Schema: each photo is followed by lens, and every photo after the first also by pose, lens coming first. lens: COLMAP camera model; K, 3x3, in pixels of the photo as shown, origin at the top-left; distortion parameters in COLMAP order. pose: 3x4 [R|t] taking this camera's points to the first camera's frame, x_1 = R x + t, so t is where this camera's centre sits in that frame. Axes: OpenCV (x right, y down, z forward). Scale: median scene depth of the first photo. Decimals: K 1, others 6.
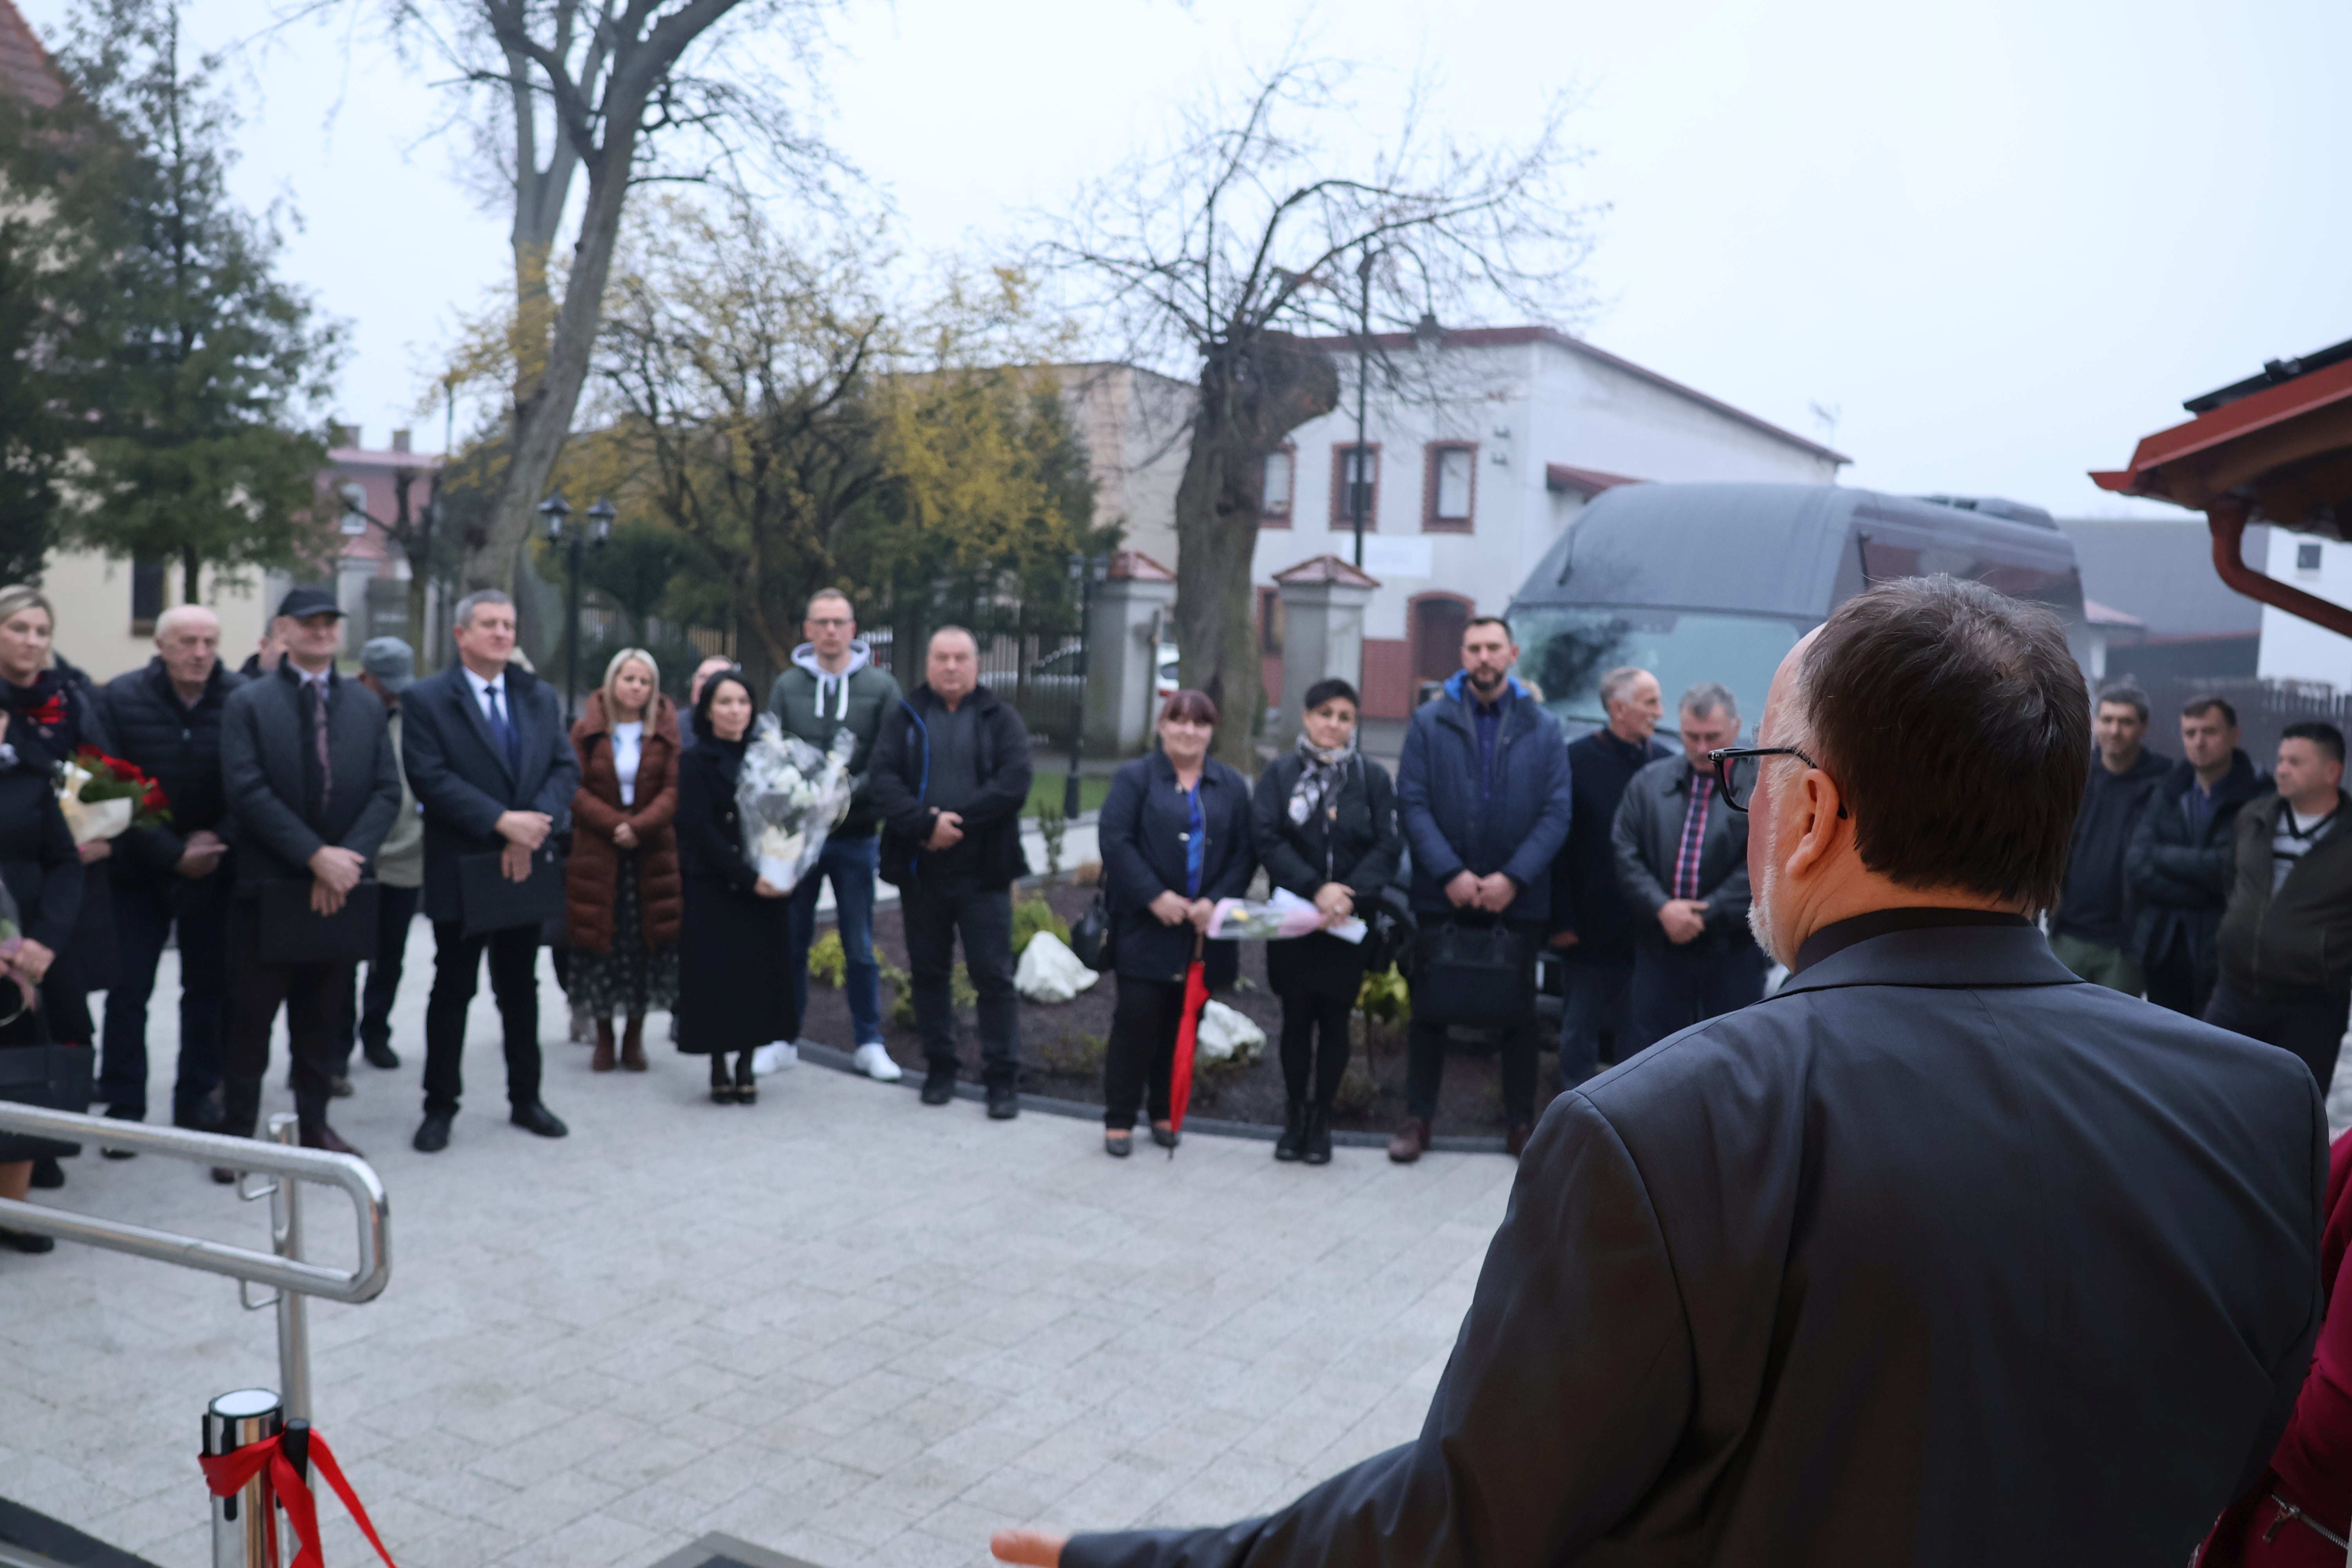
lens RADIAL K [[1917.9, 0, 1172.4], [0, 1917.9, 776.8], [0, 0, 1]] dist [-0.133965, 0.071316]
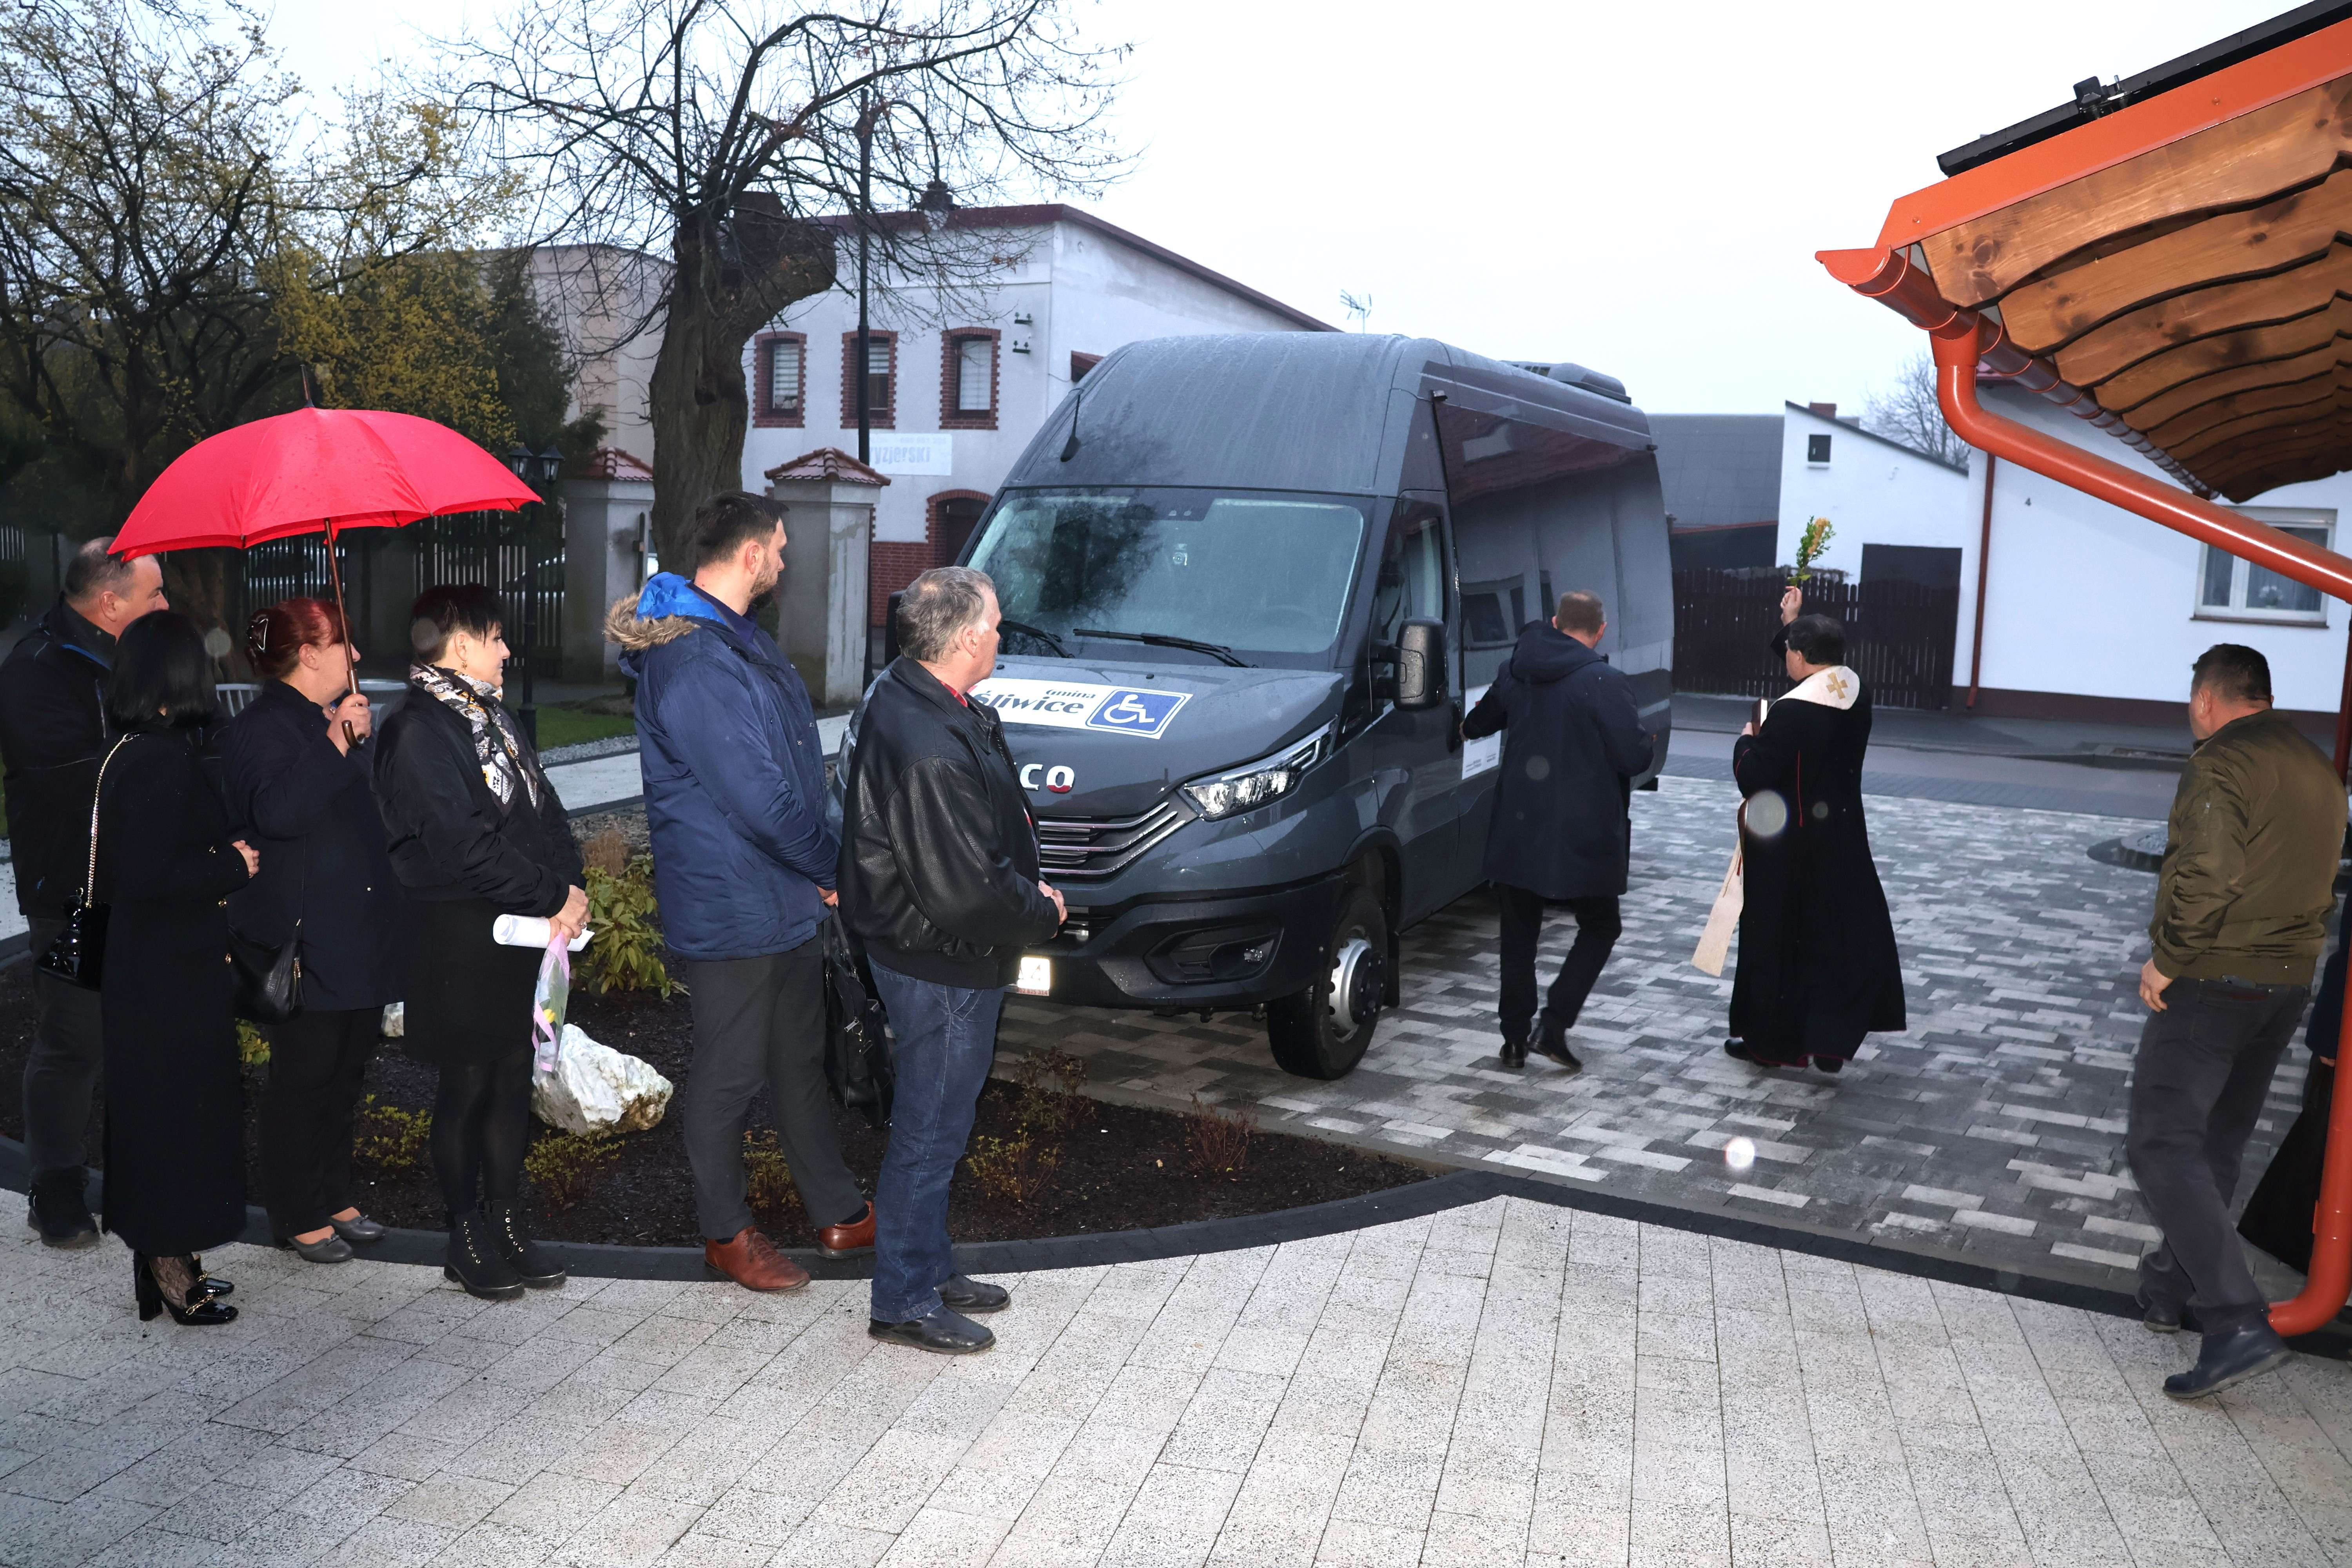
lens RADIAL K [[1917.9, 0, 1172.4], [0, 1917.9, 776.8], [0, 0, 1]] dist [-0.133965, 0.071316]
pose [[0.971570, -0.040682, 0.233232, 0.026900], [0.029338, 0.998221, 0.051907, -0.004650], [-0.234929, -0.043589, 0.971035, 0.102460]]
